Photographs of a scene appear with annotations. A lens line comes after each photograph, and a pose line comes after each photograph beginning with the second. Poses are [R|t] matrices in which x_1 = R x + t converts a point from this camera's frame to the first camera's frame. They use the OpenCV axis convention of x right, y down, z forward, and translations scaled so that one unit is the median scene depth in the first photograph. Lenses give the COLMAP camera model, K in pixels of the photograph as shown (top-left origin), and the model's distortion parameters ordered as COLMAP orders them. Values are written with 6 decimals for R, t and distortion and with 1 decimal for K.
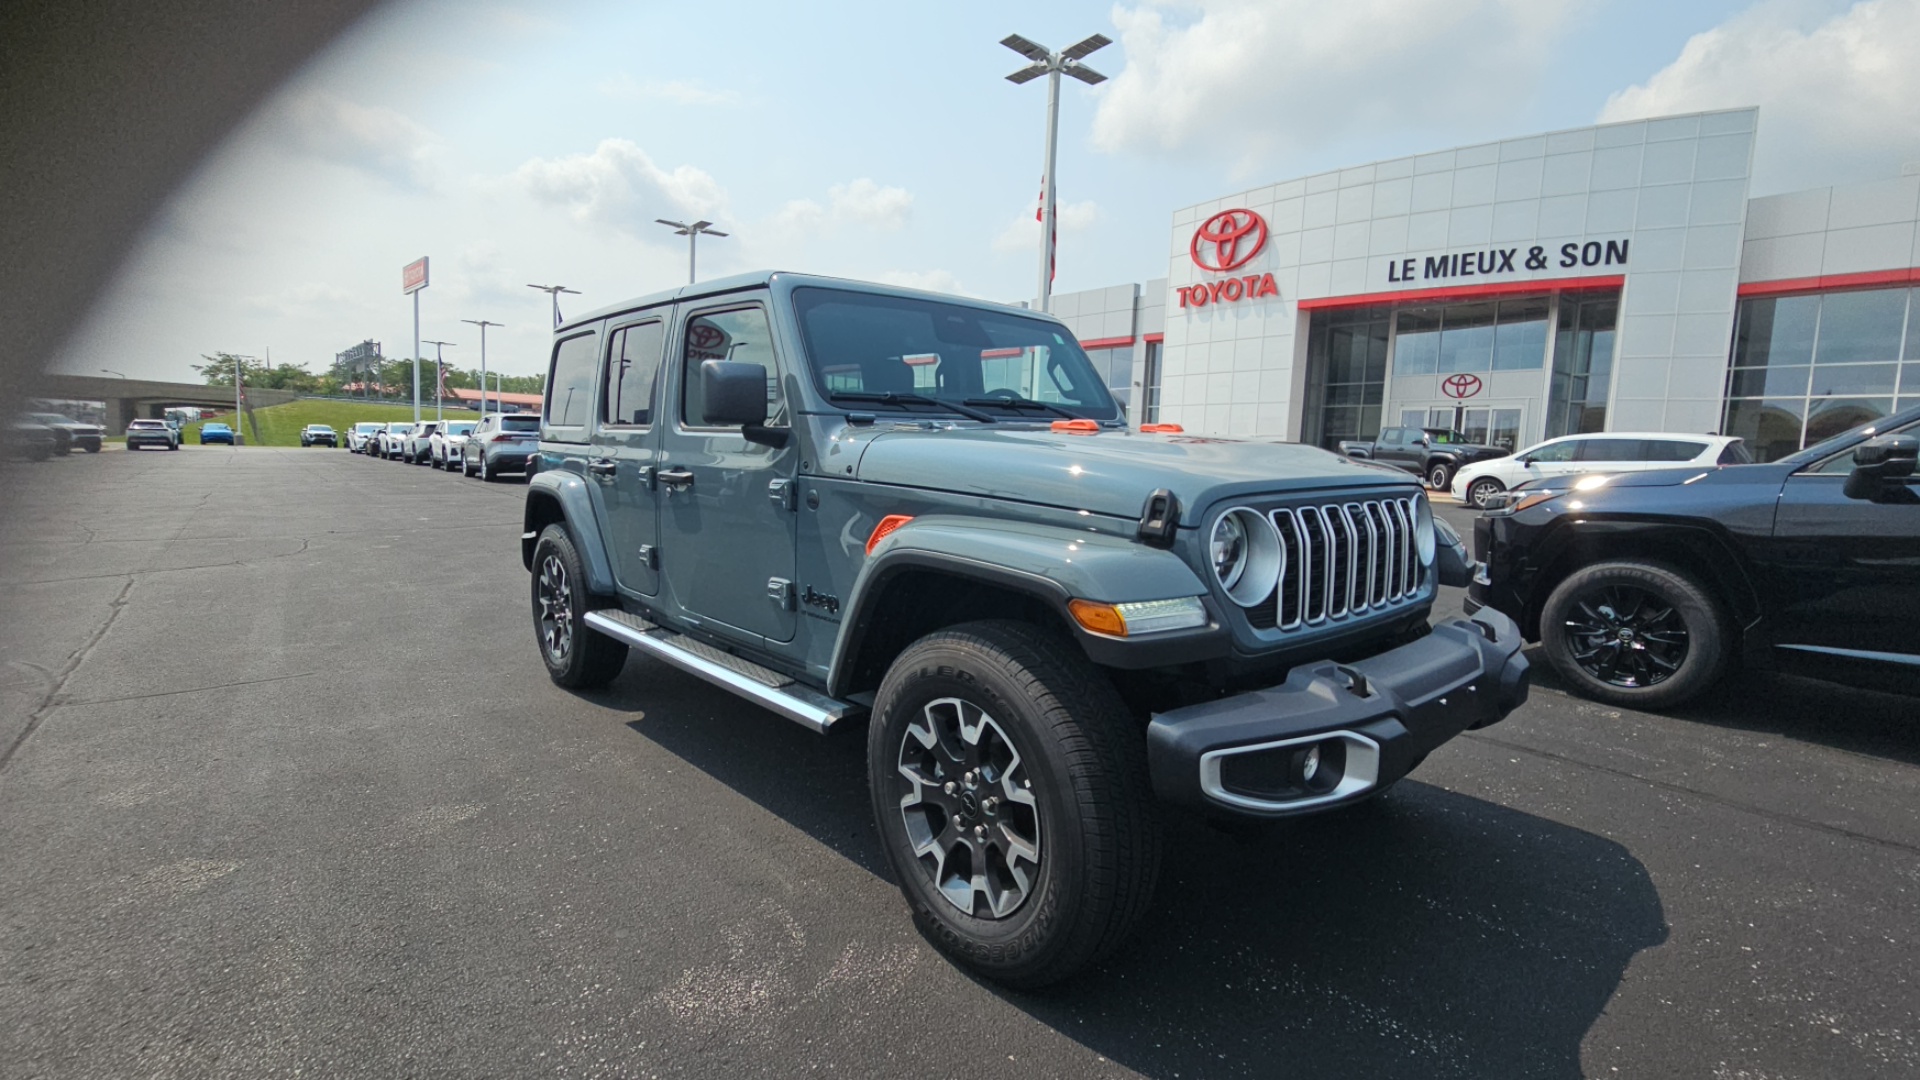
lens RADIAL K [[862.3, 0, 977.2], [0, 862.3, 542.8], [0, 0, 1]] dist [0.004587, -0.003857]
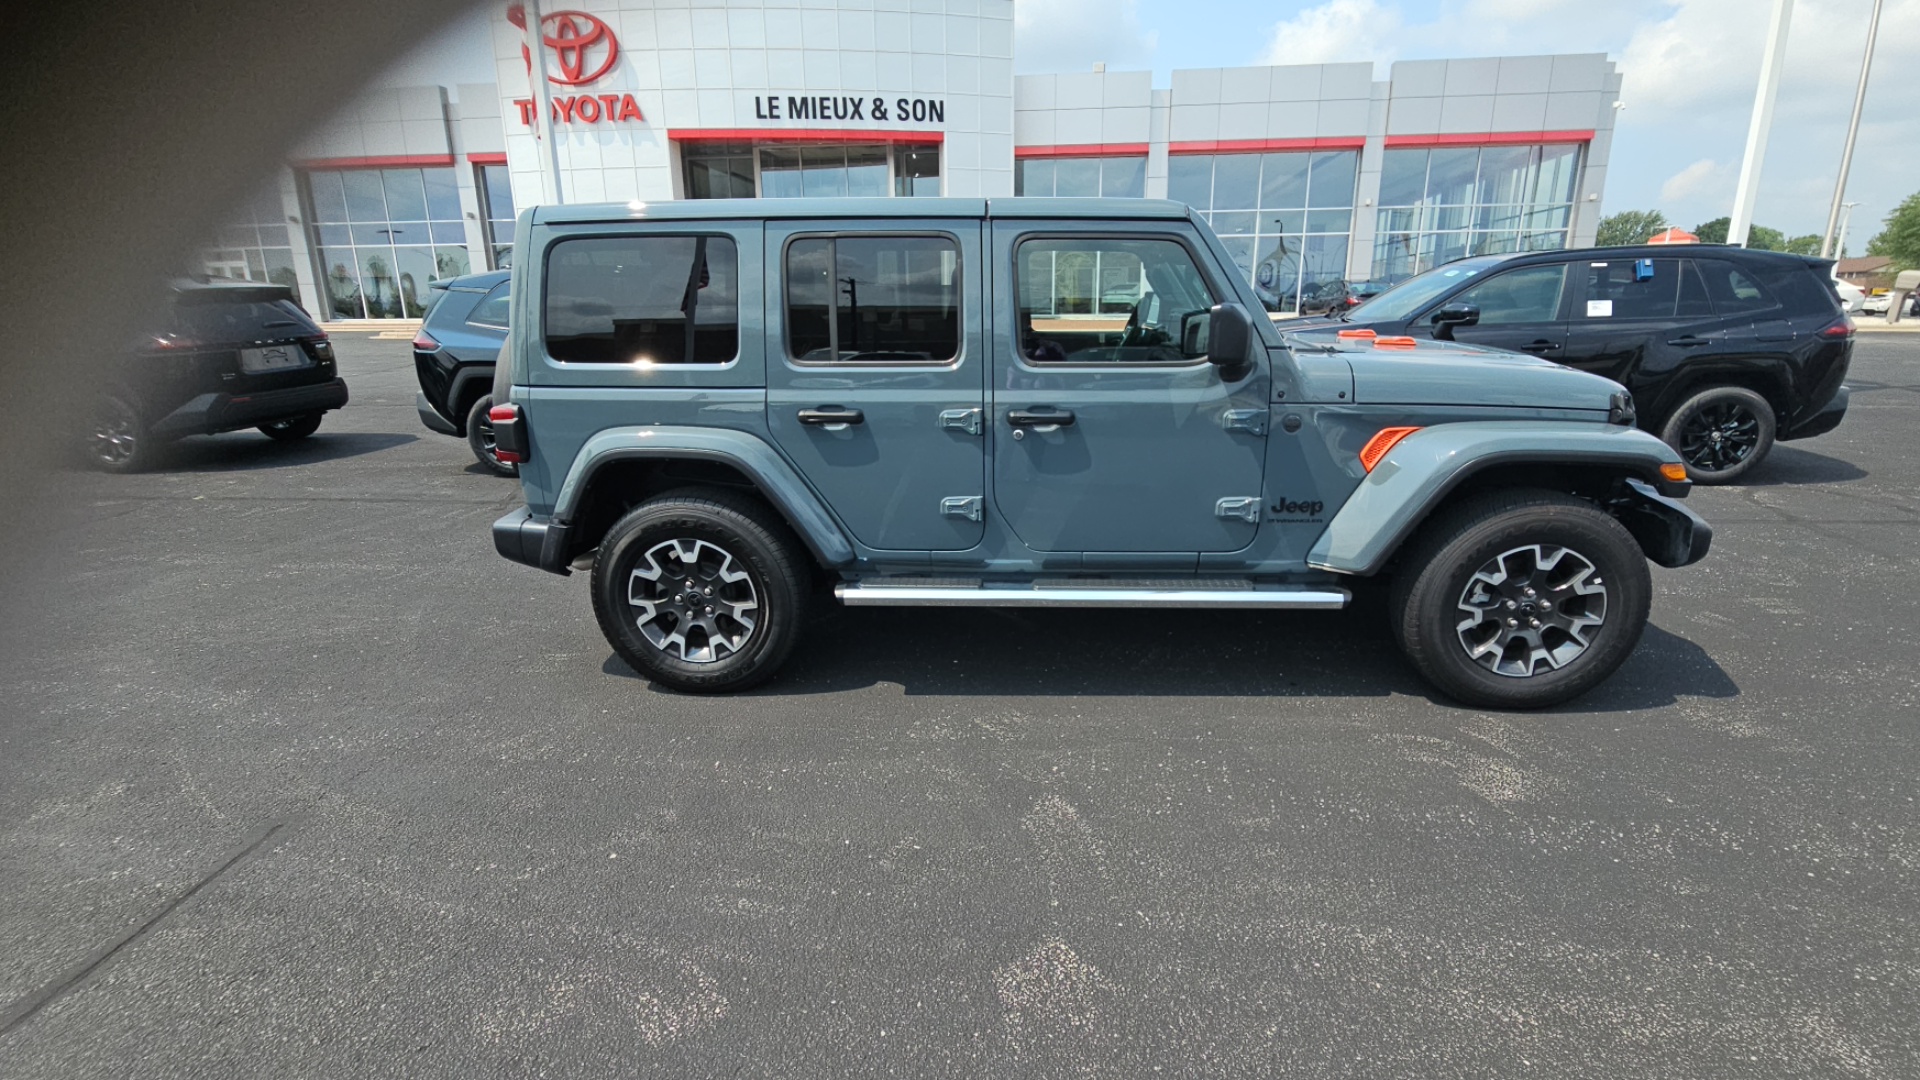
lens RADIAL K [[861.9, 0, 978.4], [0, 861.9, 540.6], [0, 0, 1]] dist [0.007741, -0.005160]
pose [[0.720090, -0.230038, 0.654640, -0.123585], [0.107146, 0.968994, 0.222642, -0.019302], [-0.685558, -0.090180, 0.722411, 0.041659]]
